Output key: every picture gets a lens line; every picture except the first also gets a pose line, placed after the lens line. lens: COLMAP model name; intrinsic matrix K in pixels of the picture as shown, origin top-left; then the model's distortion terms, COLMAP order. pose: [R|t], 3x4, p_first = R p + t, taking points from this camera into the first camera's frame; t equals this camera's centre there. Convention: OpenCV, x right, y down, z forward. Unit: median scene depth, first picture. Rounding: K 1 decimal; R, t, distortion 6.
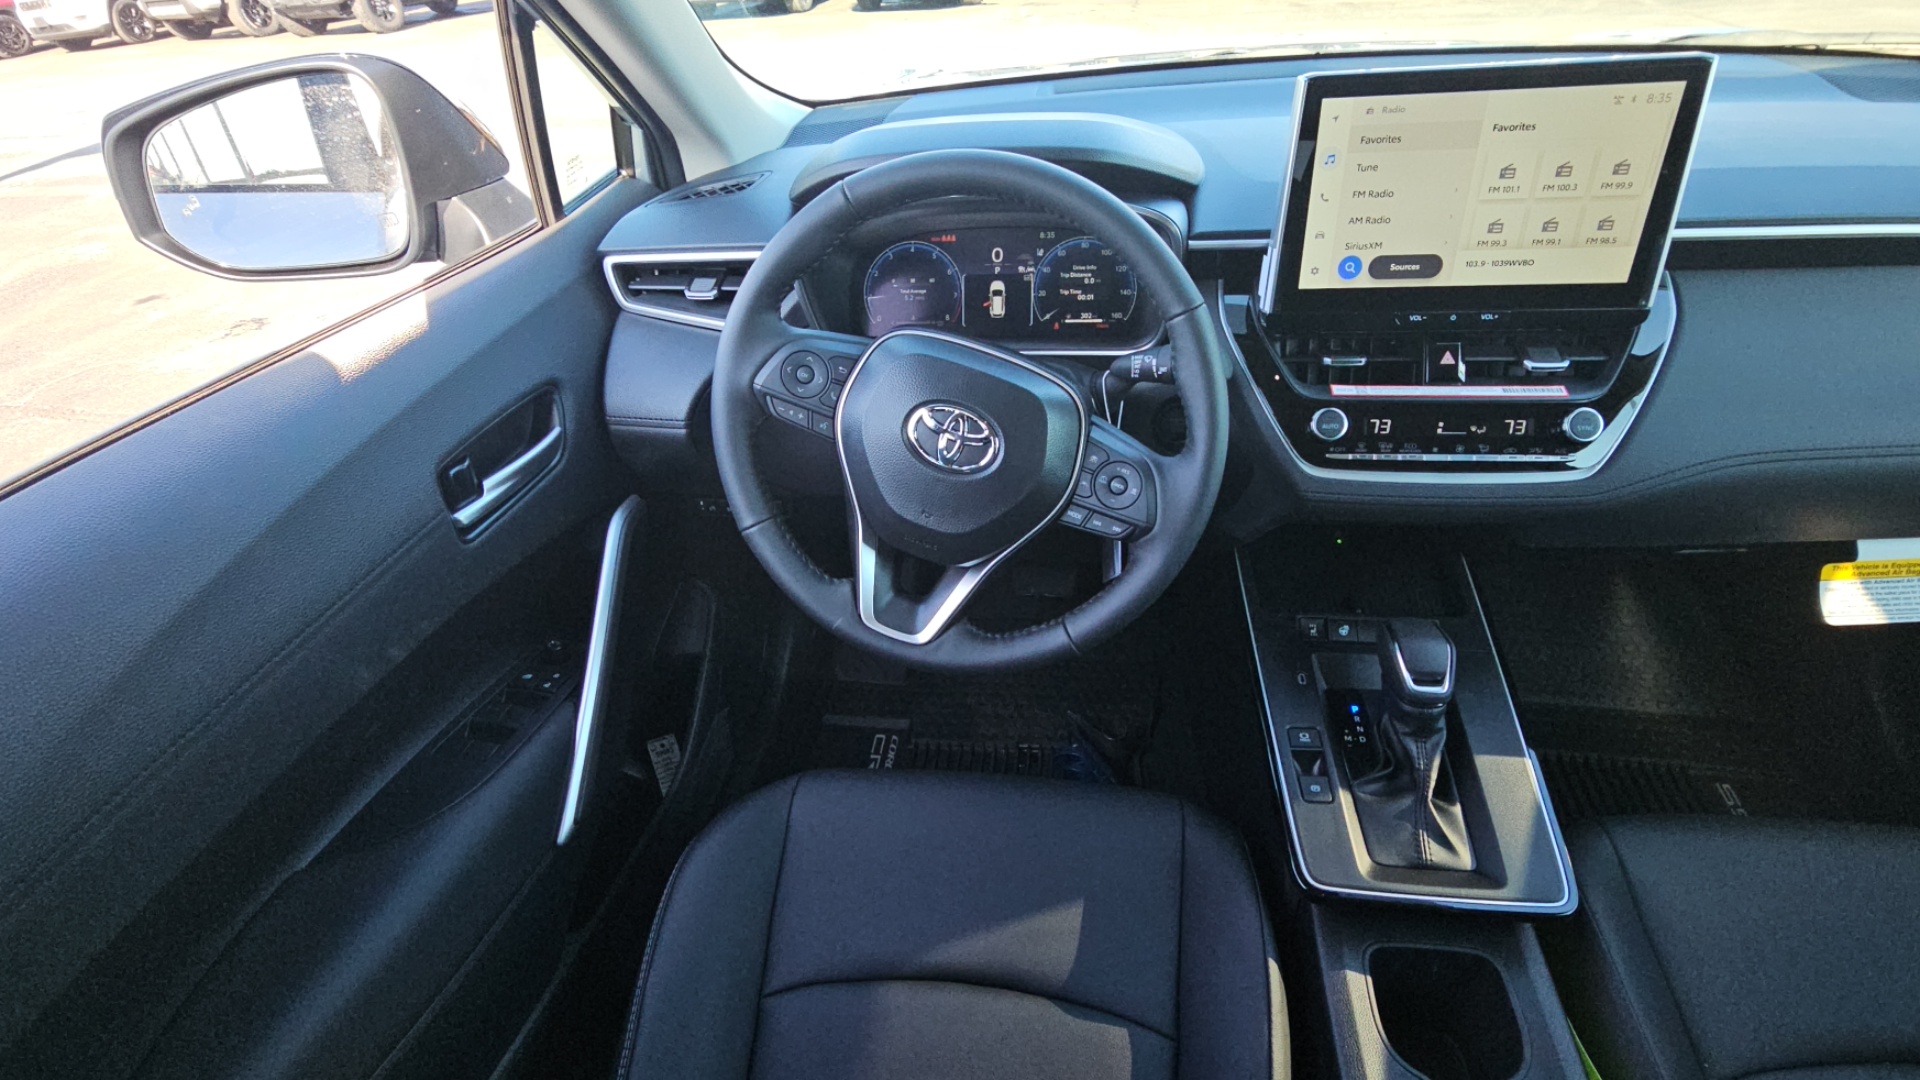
lens RADIAL K [[849.6, 0, 986.2], [0, 849.6, 548.5], [0, 0, 1]] dist [0.006110, -0.004700]
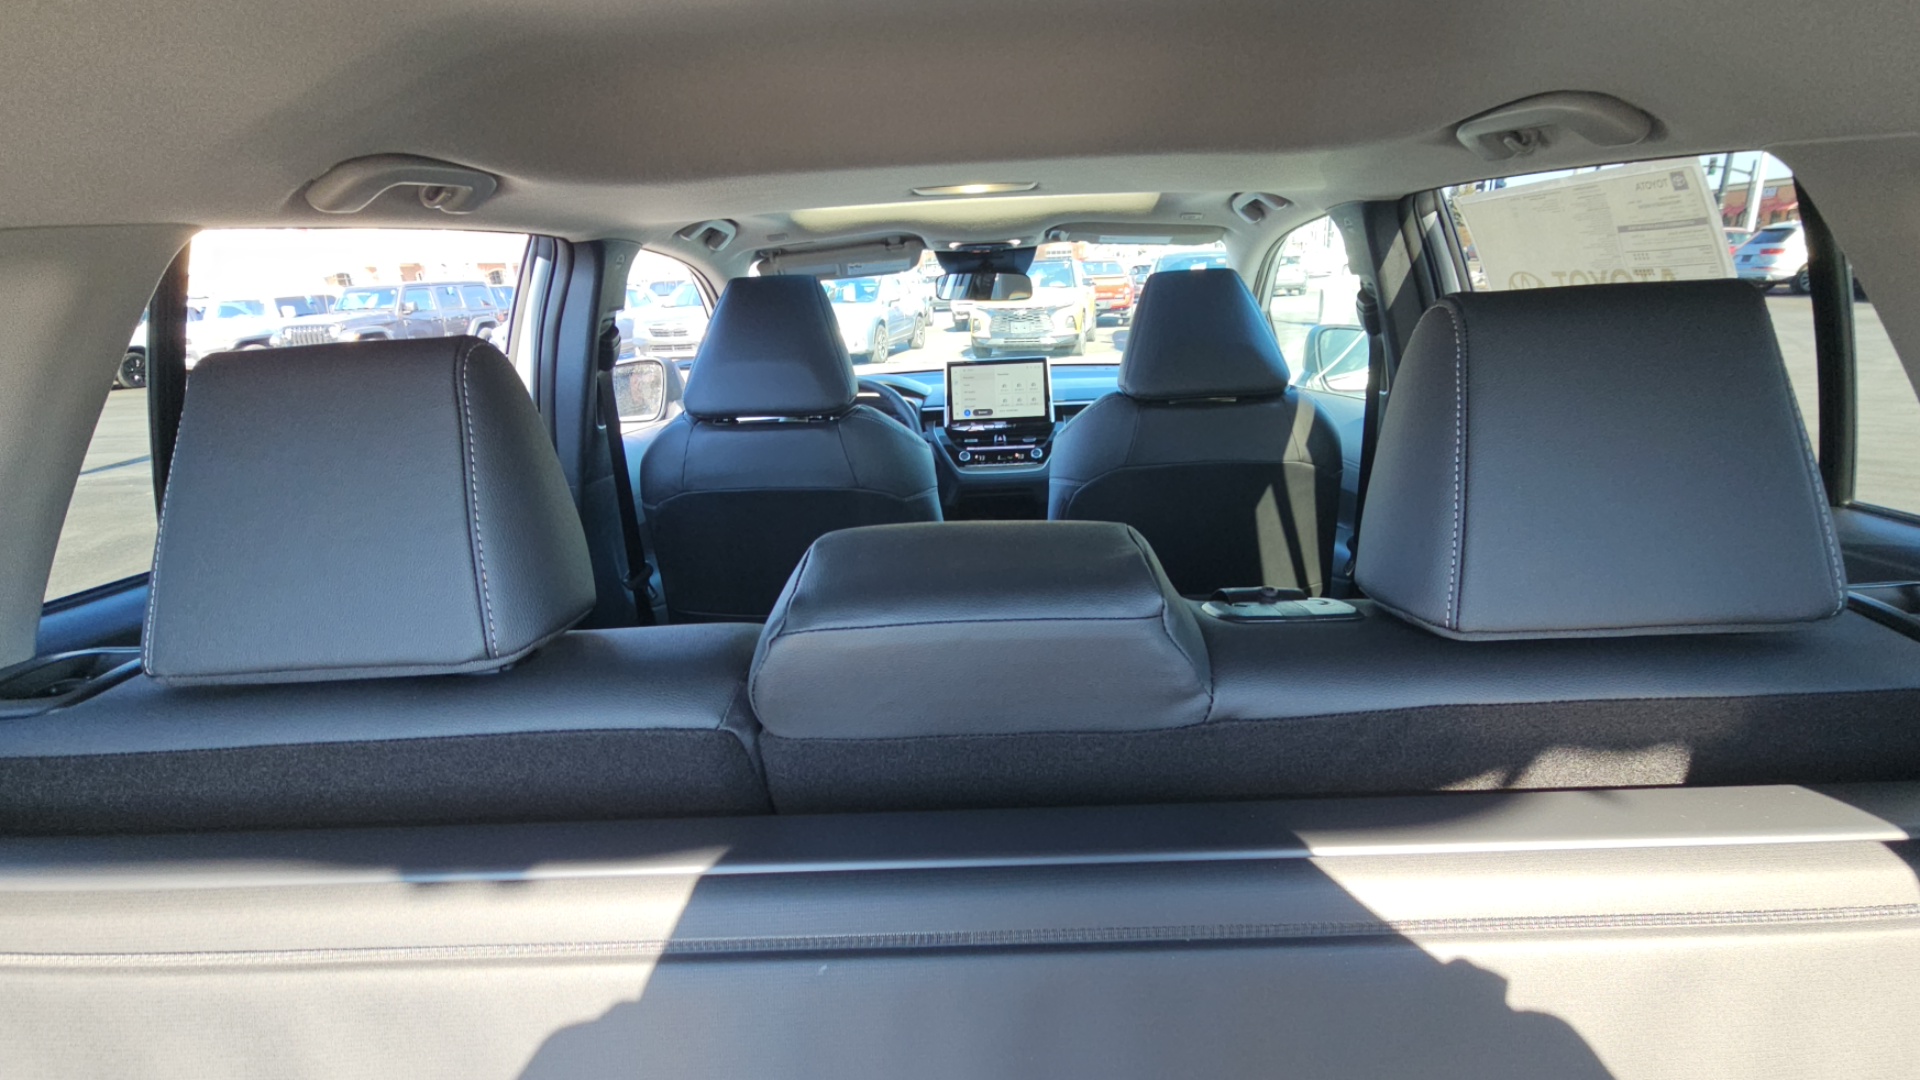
lens RADIAL K [[849.6, 0, 986.7], [0, 849.6, 575.7], [0, 0, 1]] dist [0.006110, -0.004700]
pose [[0.994508, -0.020288, 0.102679, 0.139142], [0.052214, 0.946409, -0.318721, 1.272600], [-0.090710, 0.322332, 0.942271, -1.846214]]
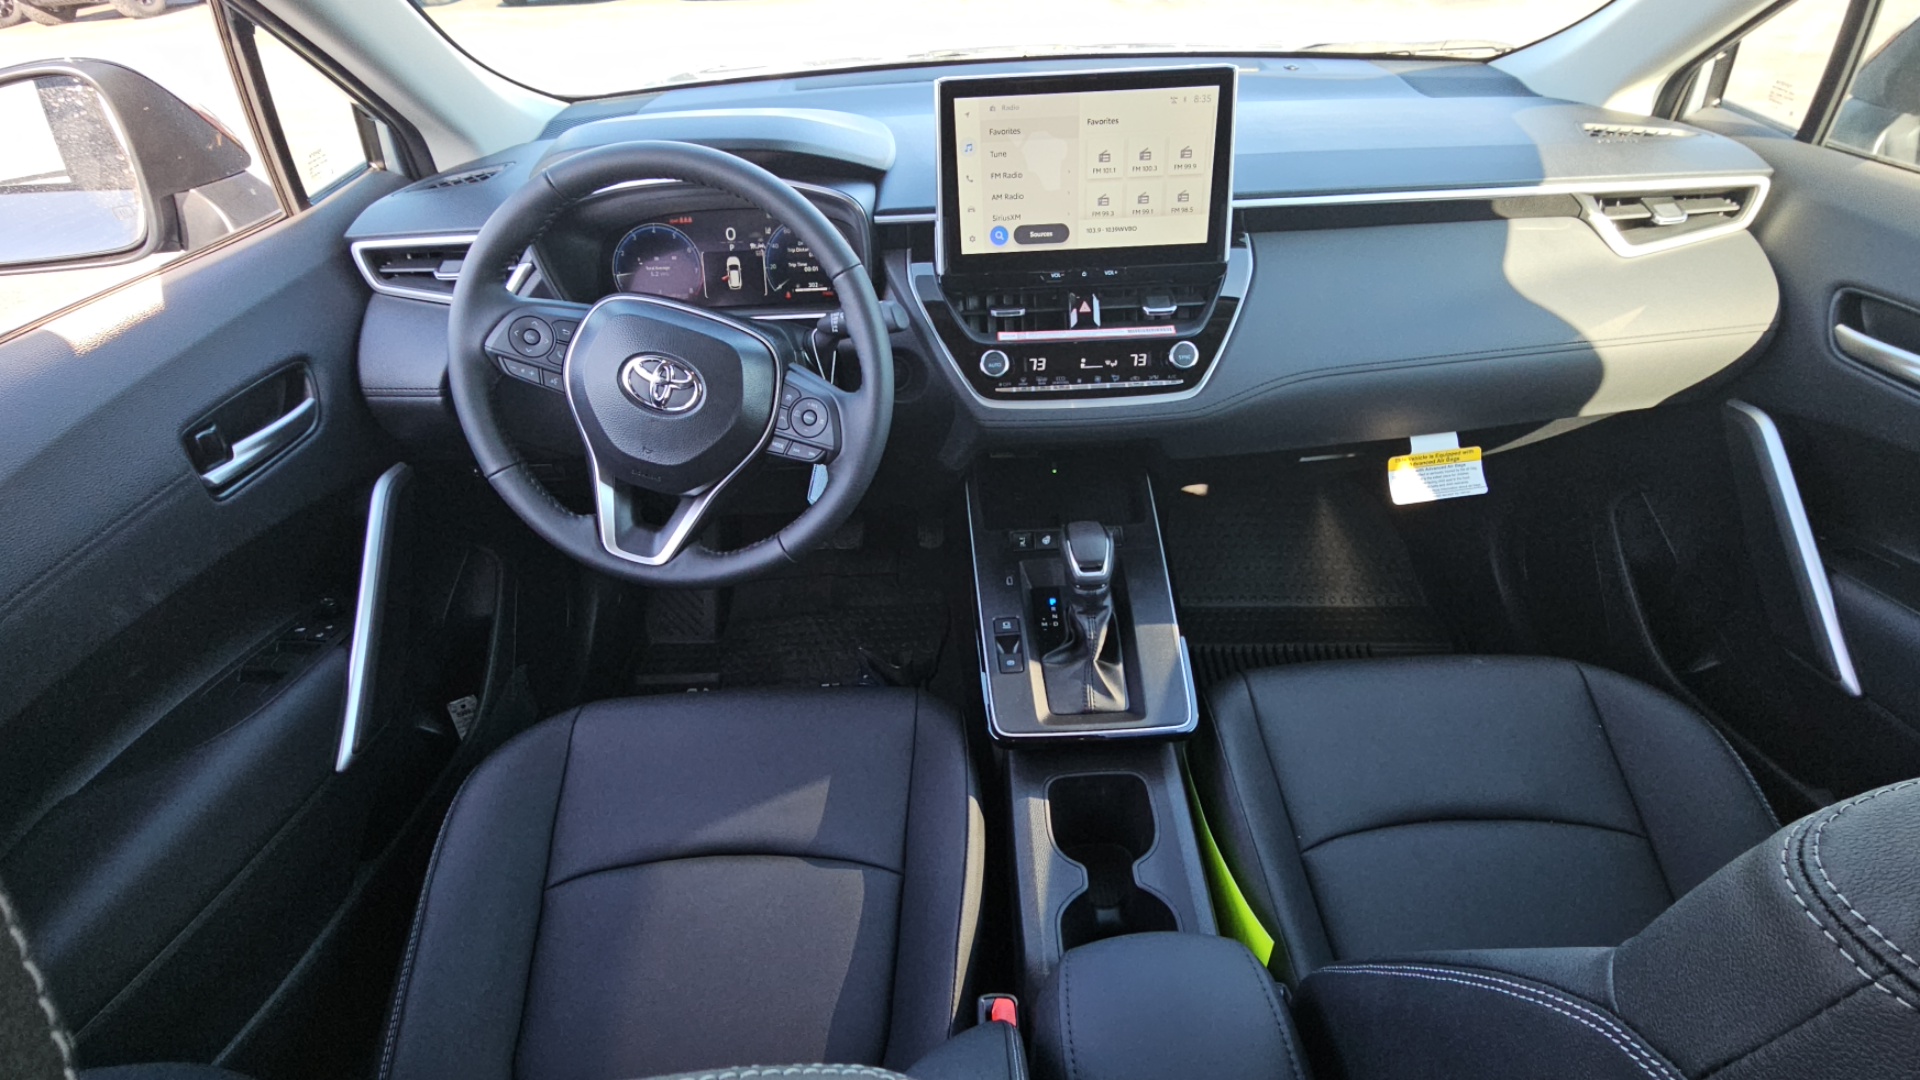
lens RADIAL K [[849.6, 0, 984.7], [0, 849.6, 548.2], [0, 0, 1]] dist [0.006110, -0.004700]
pose [[0.988091, -0.071537, 0.136230, 0.194631], [0.070408, 0.997432, 0.013092, 0.098545], [-0.136816, -0.003344, 0.990591, -0.207946]]
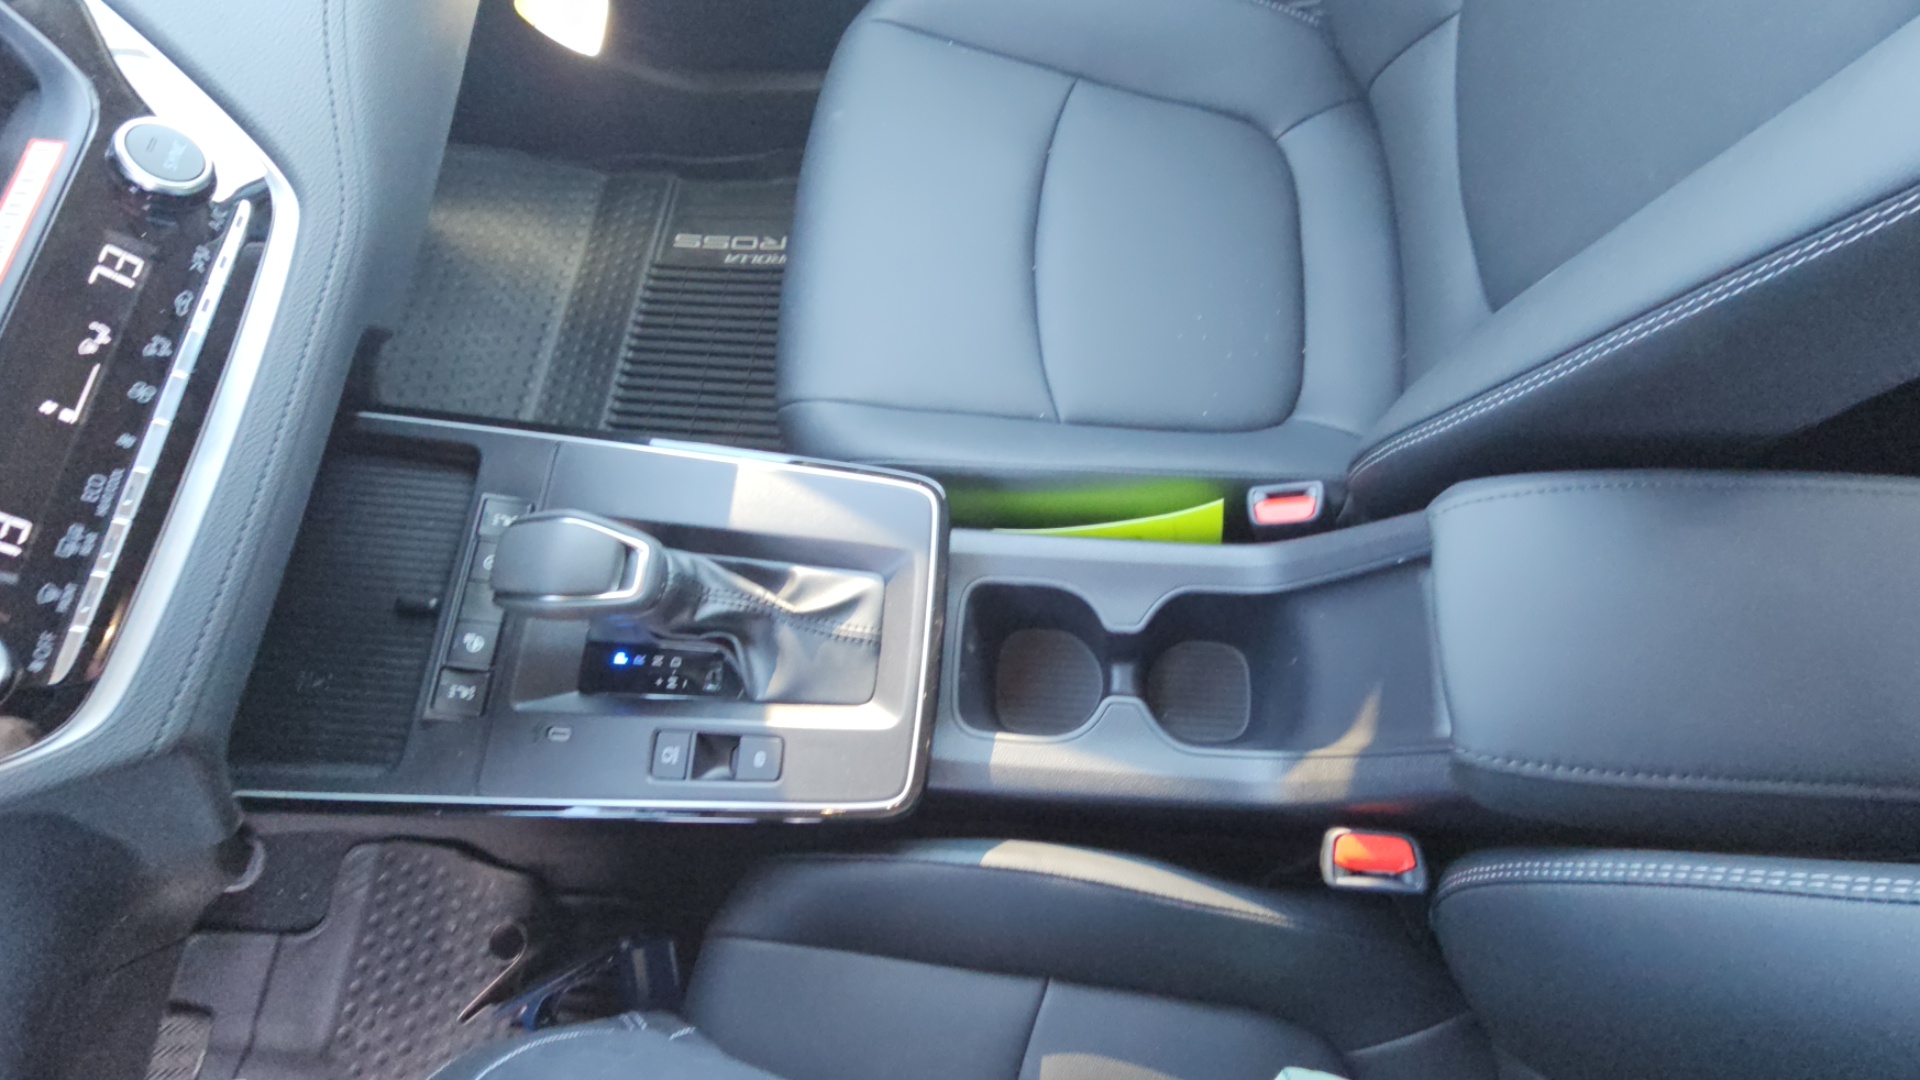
lens RADIAL K [[849.6, 0, 983.3], [0, 849.6, 546.5], [0, 0, 1]] dist [0.006110, -0.004700]
pose [[-0.047441, -0.927161, 0.371647, 0.282852], [0.679875, 0.242610, 0.692034, -0.101472], [-0.731792, 0.285504, 0.618844, 0.407375]]
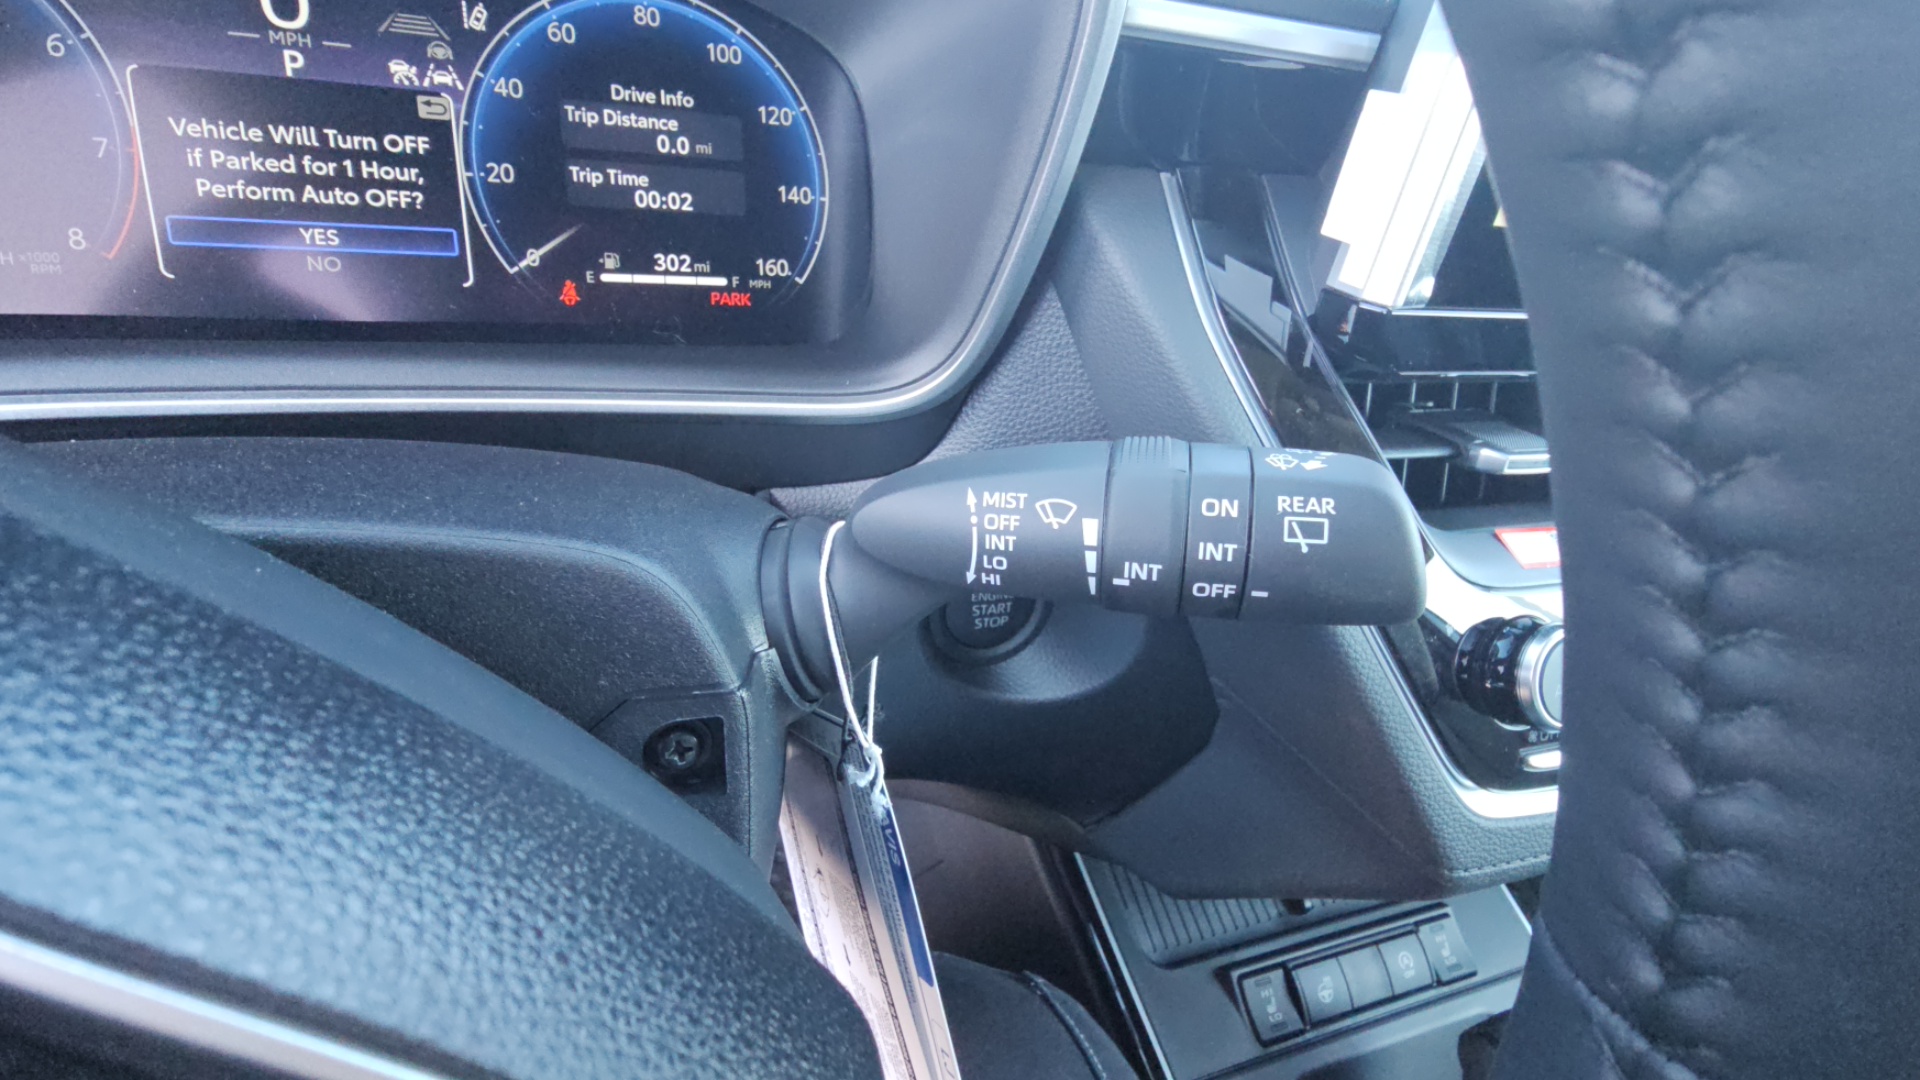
lens RADIAL K [[849.6, 0, 973.0], [0, 849.6, 544.9], [0, 0, 1]] dist [0.006110, -0.004700]
pose [[0.878981, -0.102296, 0.465754, 0.070239], [0.067920, 0.993618, 0.090054, -0.228070], [-0.471994, -0.047521, 0.880320, 0.795994]]
